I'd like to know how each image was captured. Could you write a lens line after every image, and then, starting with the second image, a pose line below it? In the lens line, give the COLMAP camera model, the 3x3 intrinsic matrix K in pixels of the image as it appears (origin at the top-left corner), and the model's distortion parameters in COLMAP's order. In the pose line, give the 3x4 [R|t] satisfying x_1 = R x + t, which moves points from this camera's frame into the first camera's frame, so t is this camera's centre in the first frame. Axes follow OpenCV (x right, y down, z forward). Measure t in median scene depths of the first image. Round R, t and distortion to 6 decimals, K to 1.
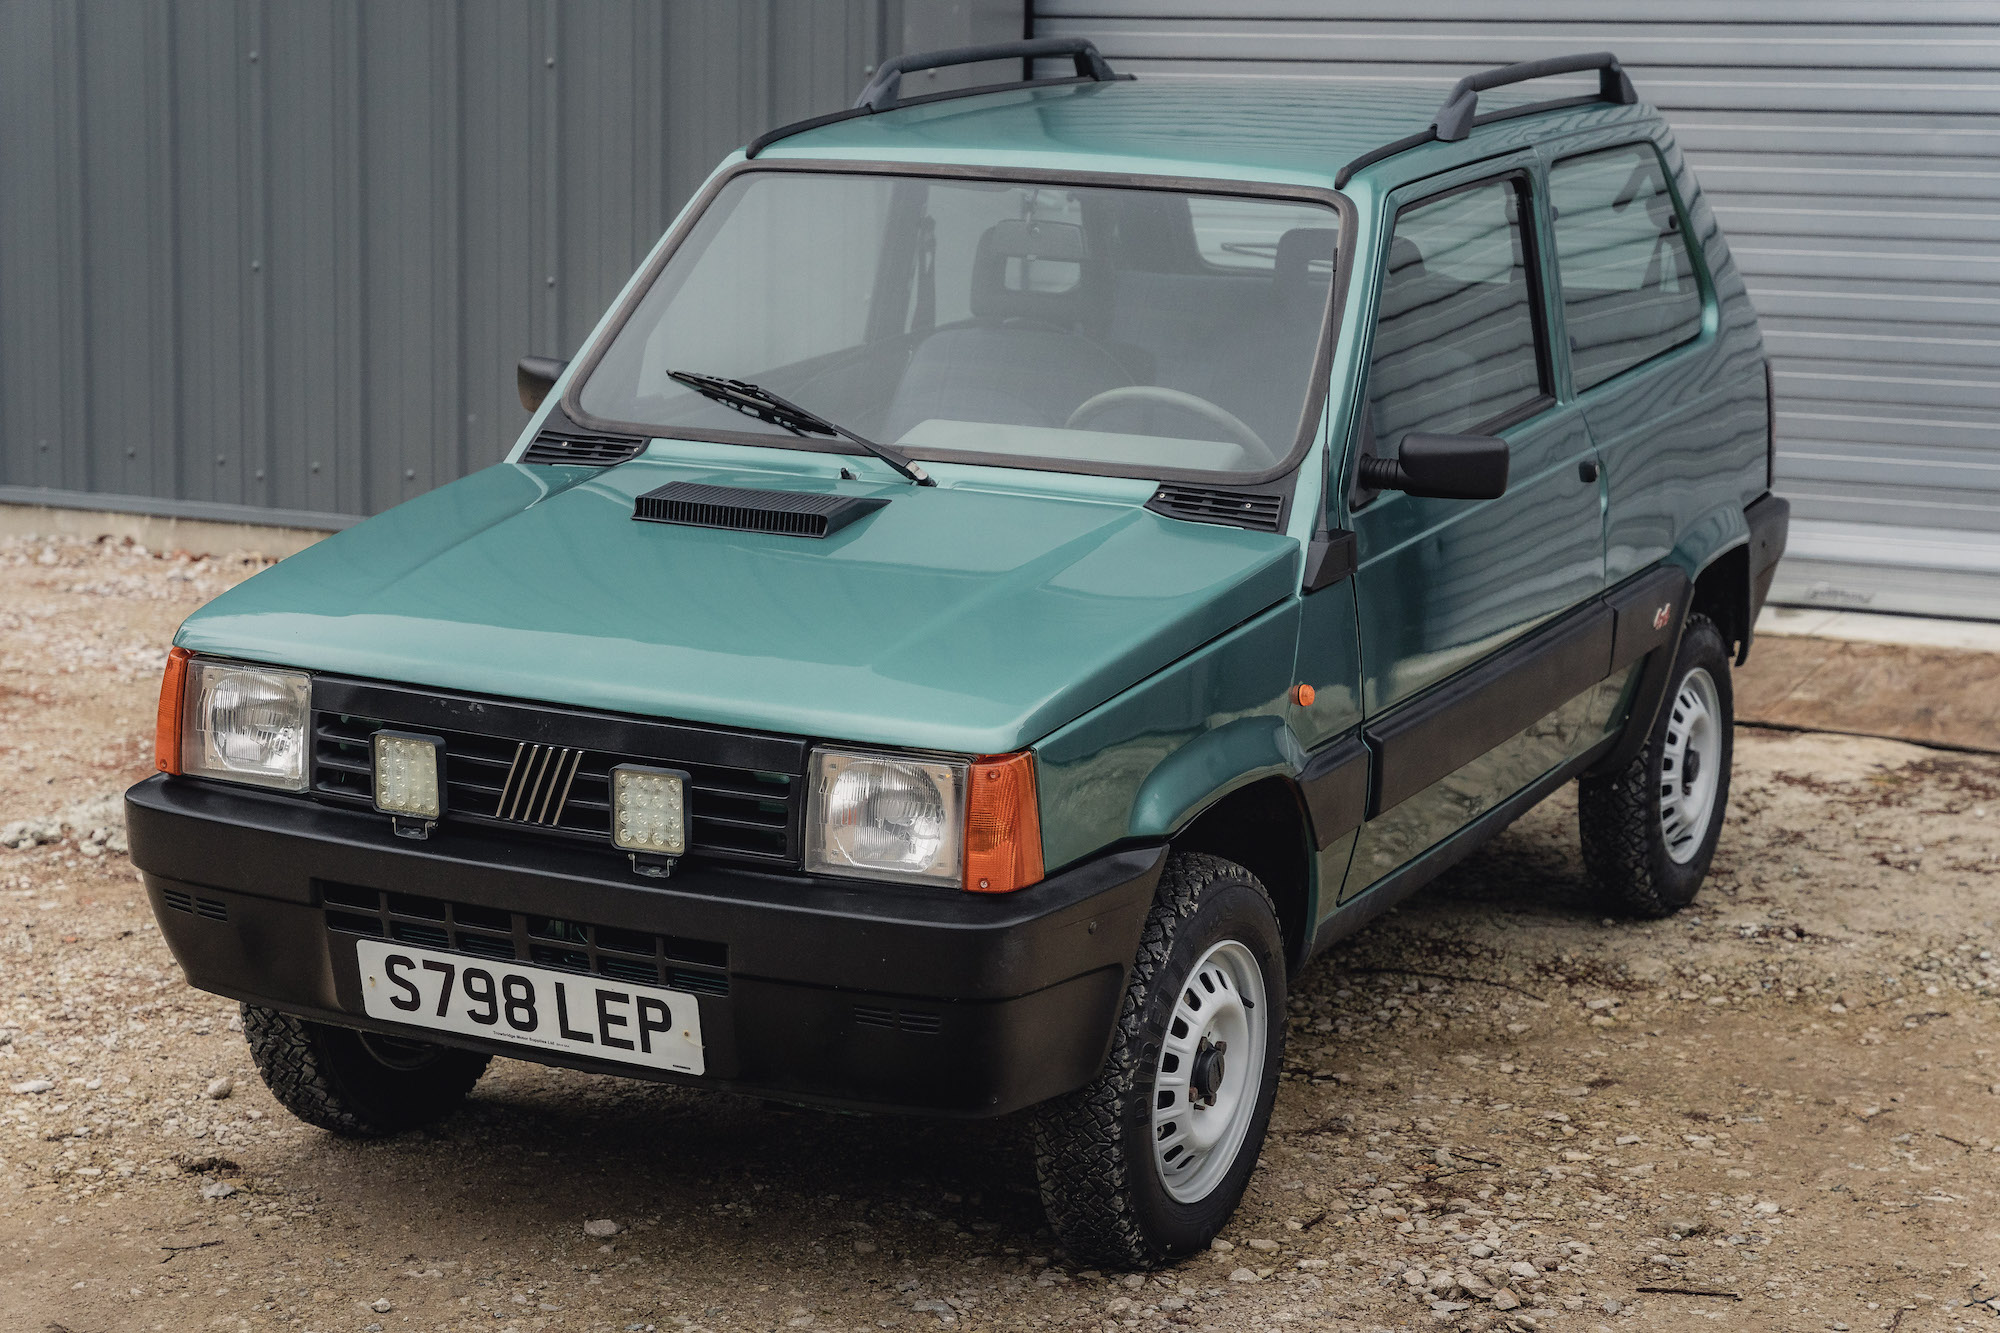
lens RADIAL K [[3963.2, 0, 1060.9], [0, 3963.2, 669.8], [0, 0, 1]] dist [0.057318, -0.112223]
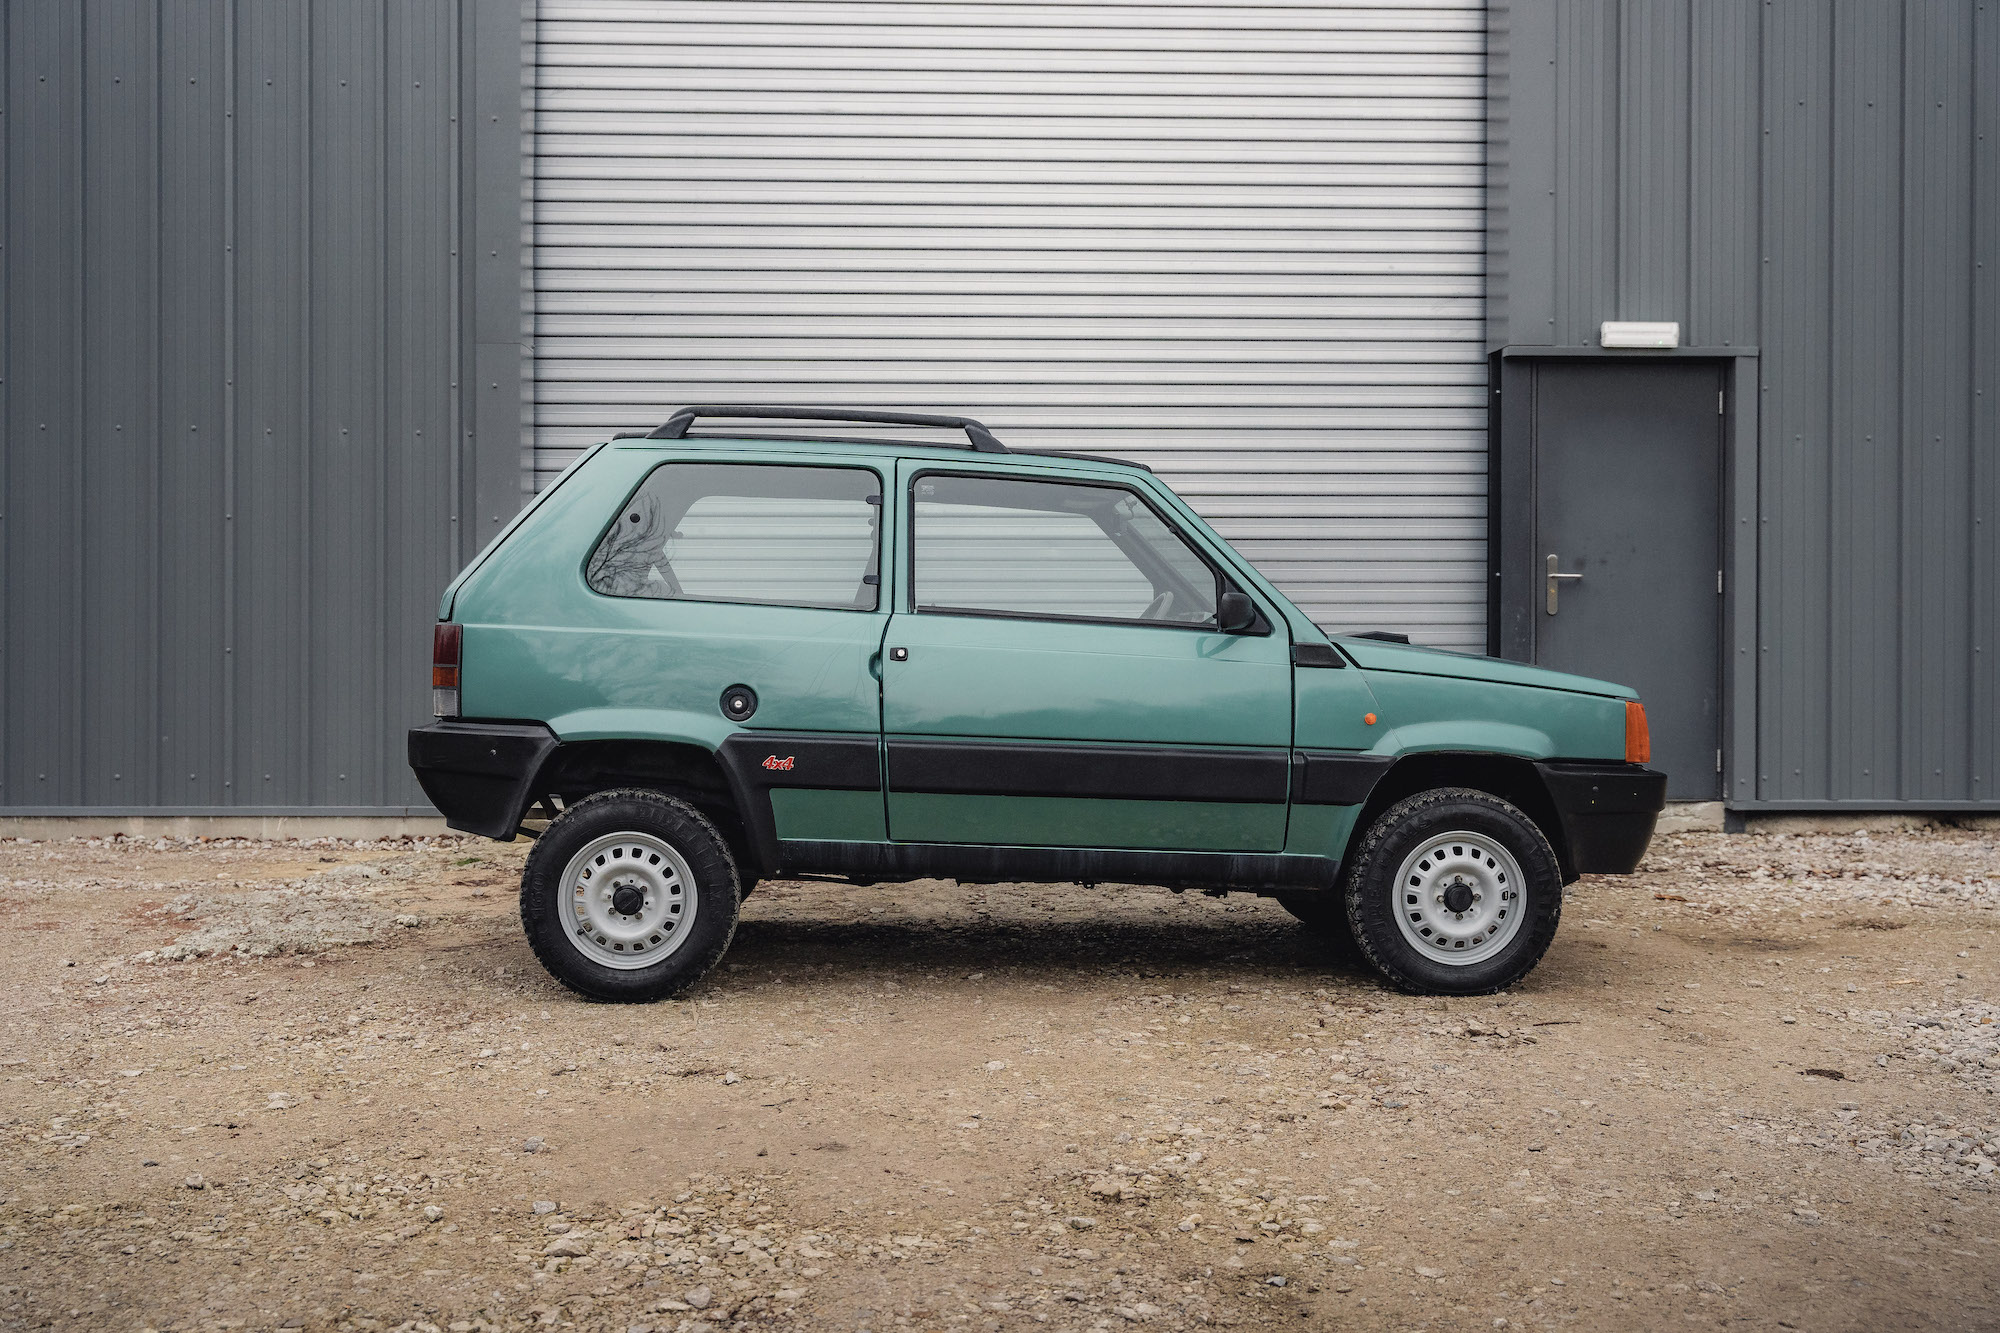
lens RADIAL K [[2046.2, 0, 1008.6], [0, 2046.2, 659.9], [0, 0, 1]] dist [-0.001800, 0.022484]
pose [[0.875624, -0.016548, 0.482710, -0.528002], [0.089182, 0.987768, -0.127911, 0.086727], [-0.474689, 0.155051, 0.866389, 0.254132]]
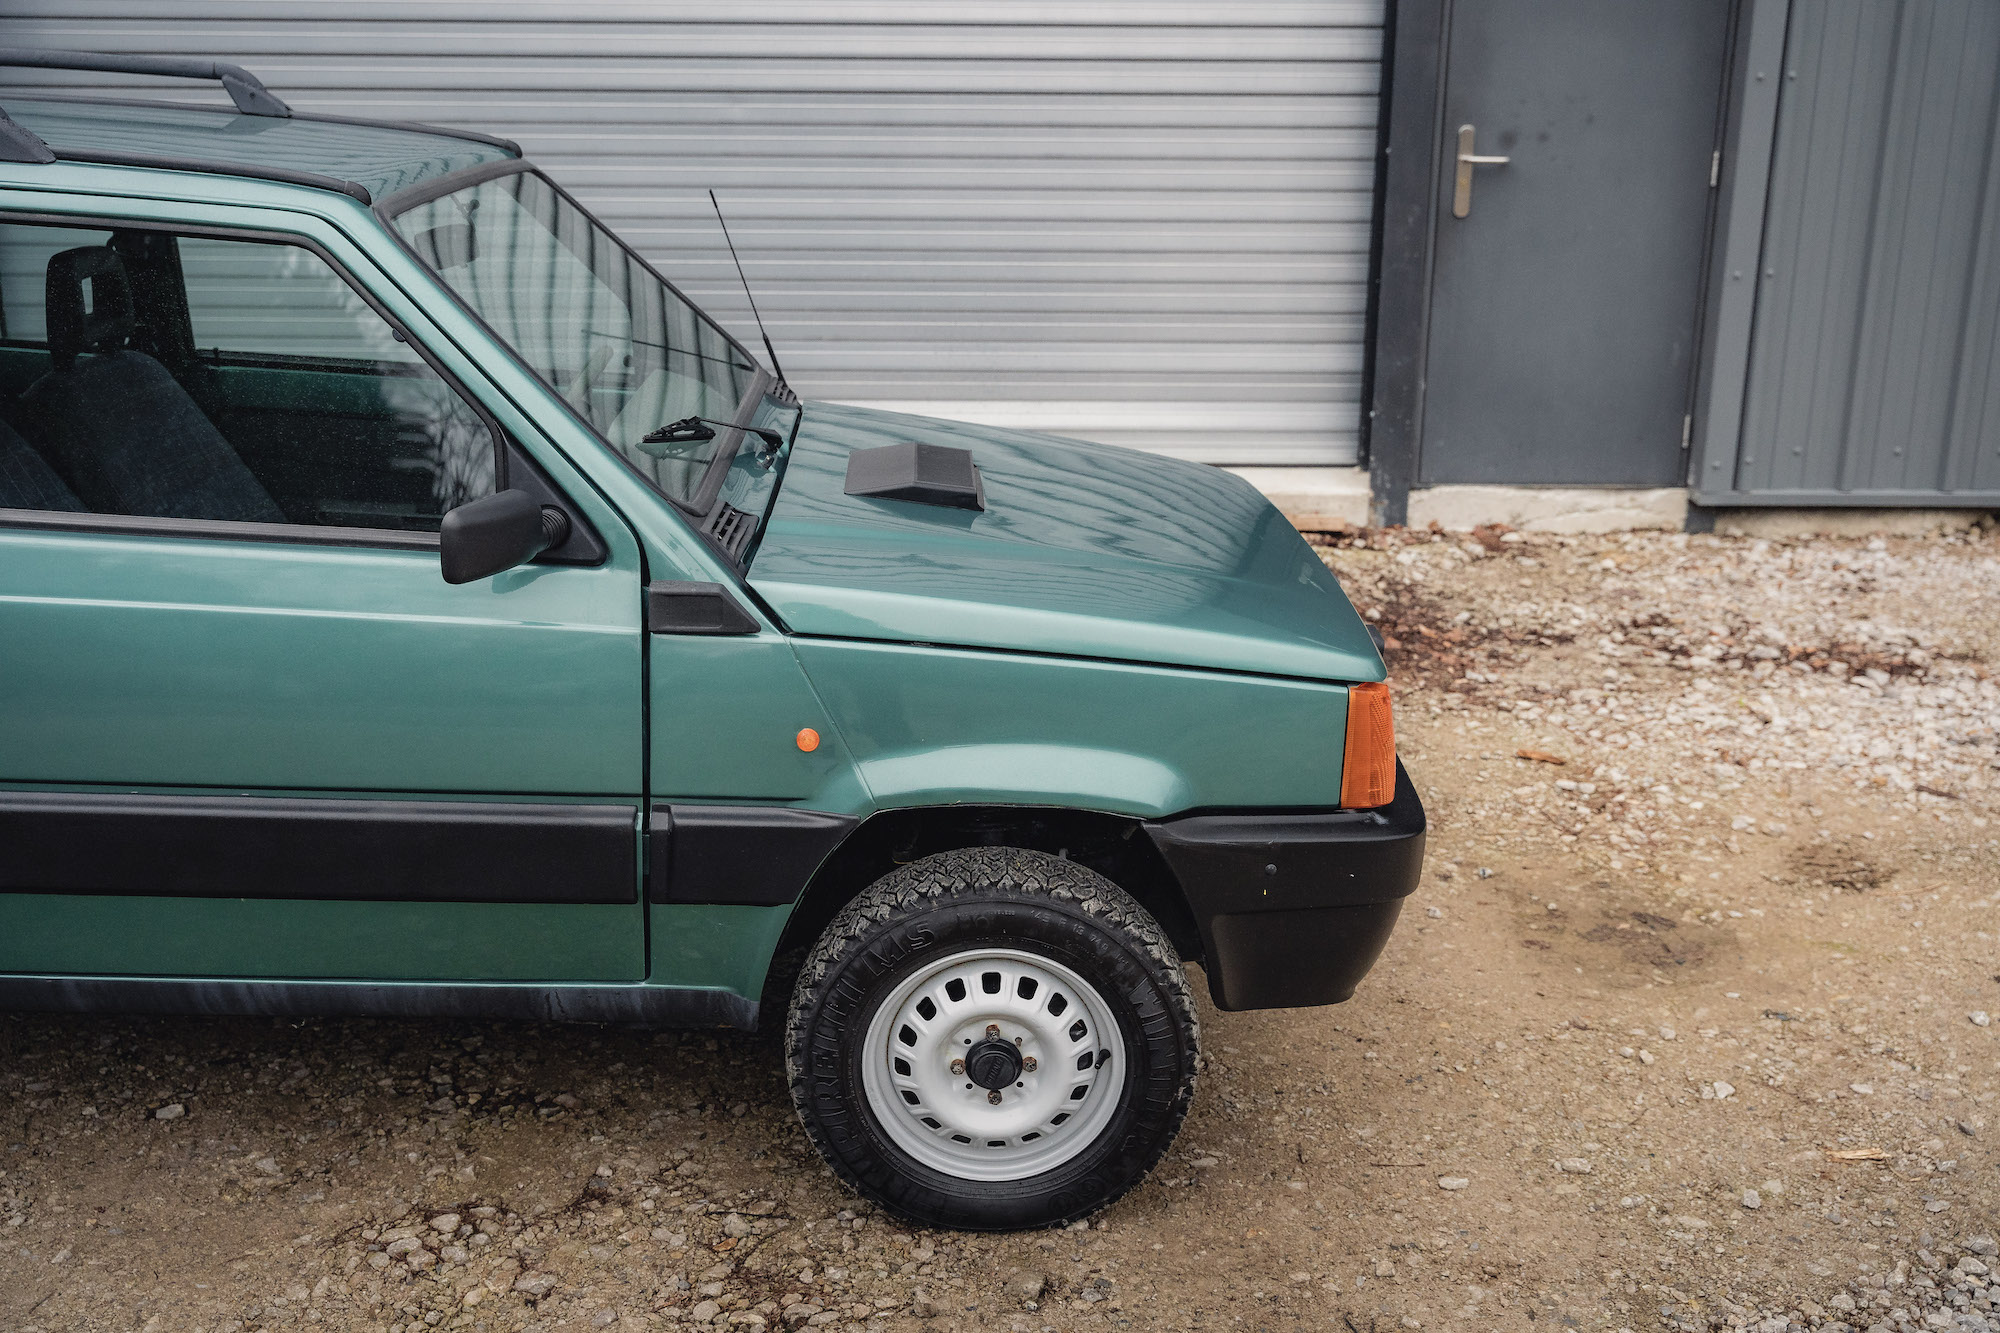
lens RADIAL K [[2046.2, 0, 1008.6], [0, 2046.2, 659.9], [0, 0, 1]] dist [-0.001800, 0.022484]
pose [[0.887526, -0.141157, 0.438604, -0.048122], [0.080122, 0.984695, 0.154777, -0.092070], [-0.453739, -0.102226, 0.885252, 0.597312]]
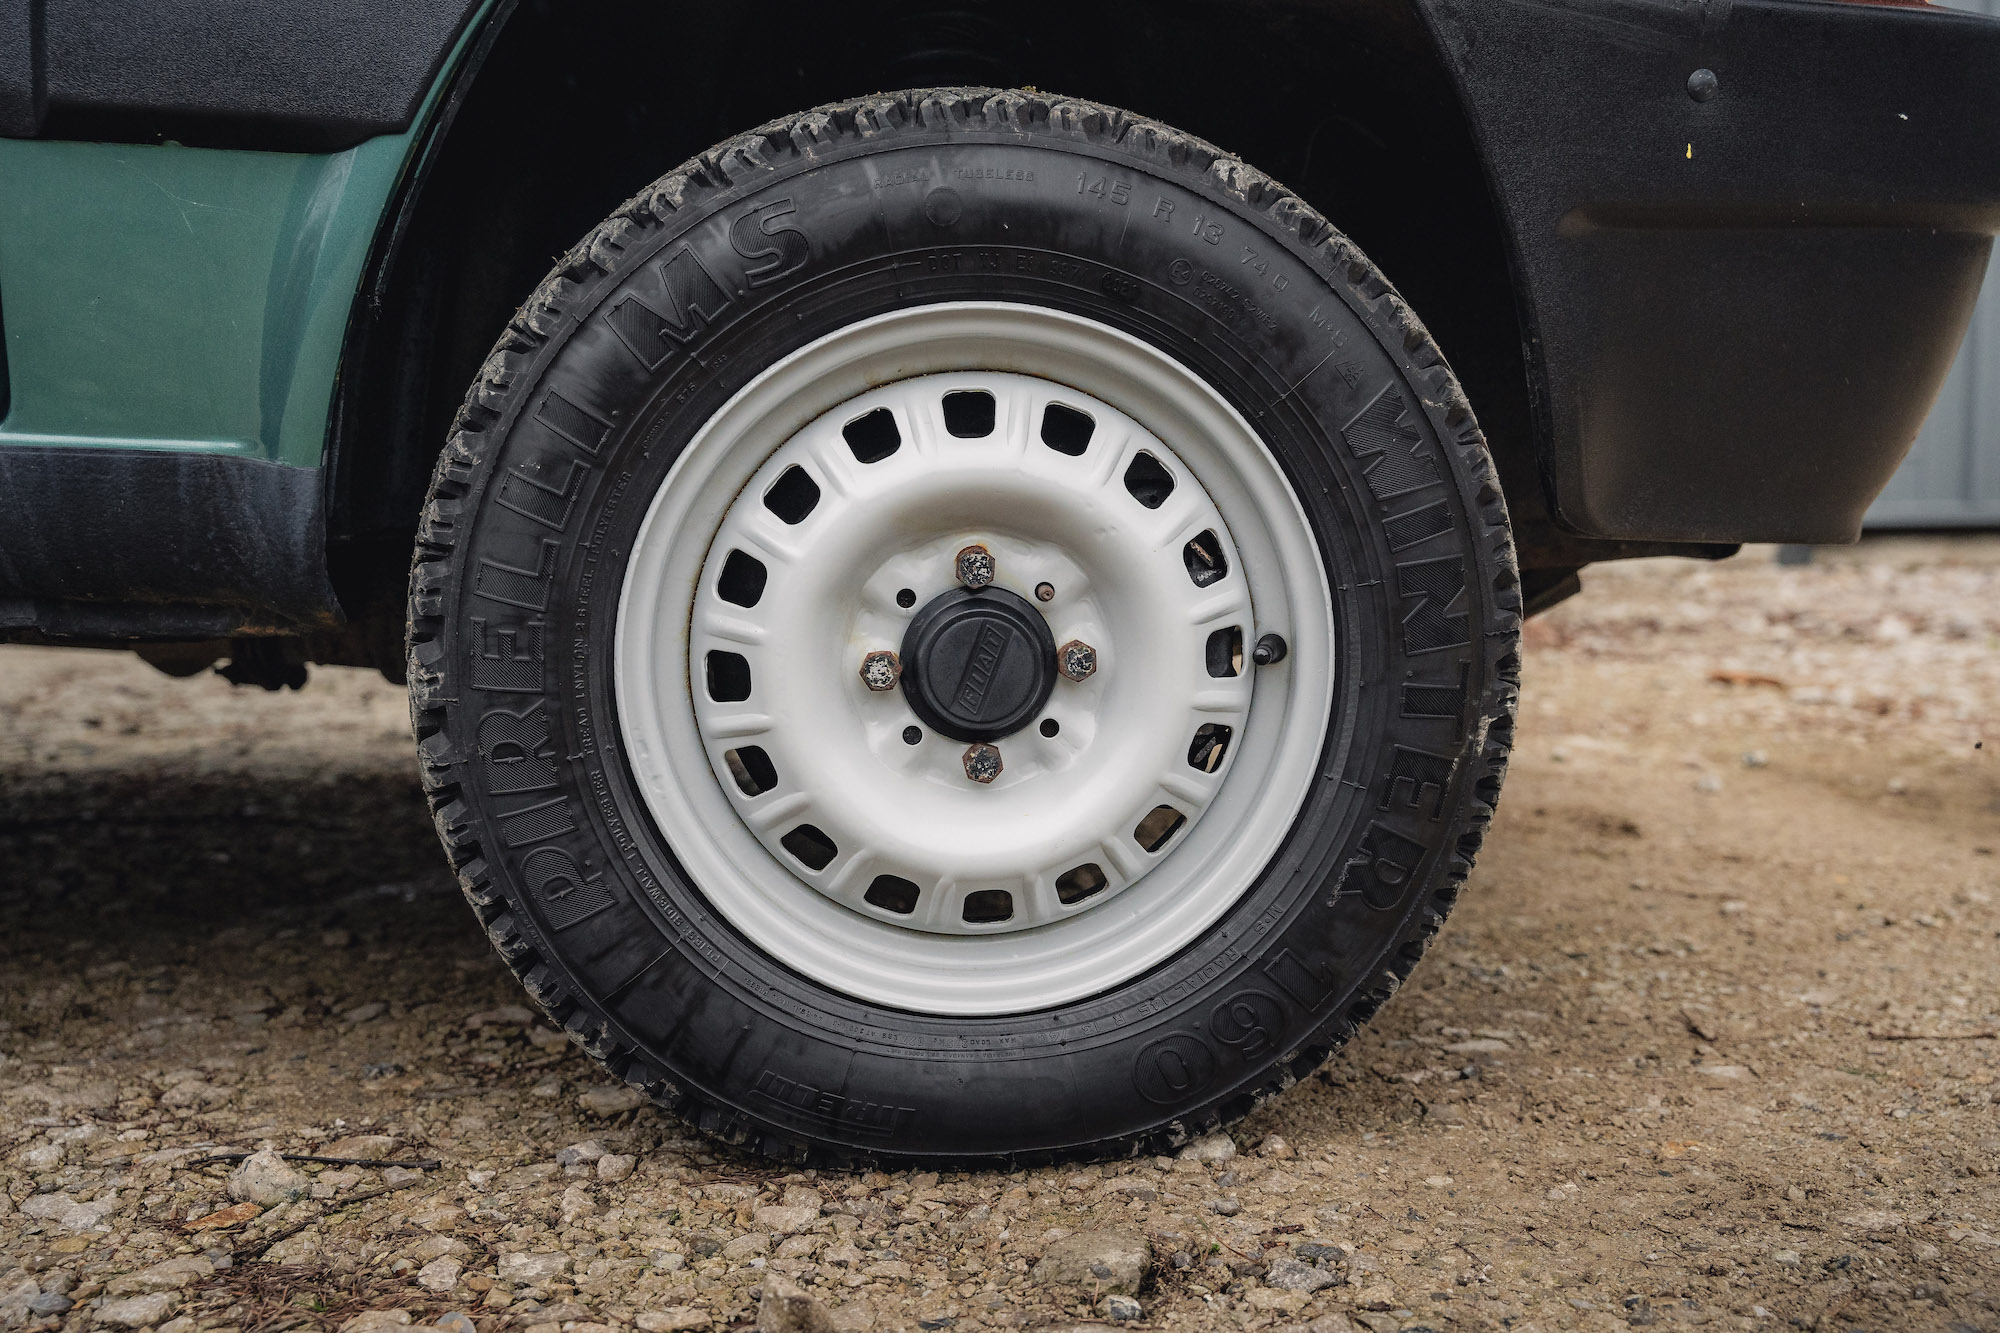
lens RADIAL K [[2019.3, 0, 1002.5], [0, 2019.3, 650.6], [0, 0, 1]] dist [0.002424, 0.010743]
pose [[0.858107, -0.070898, 0.508552, 0.071131], [0.103247, 0.994017, -0.035638, 0.099293], [-0.502983, 0.083088, 0.860293, 0.892241]]
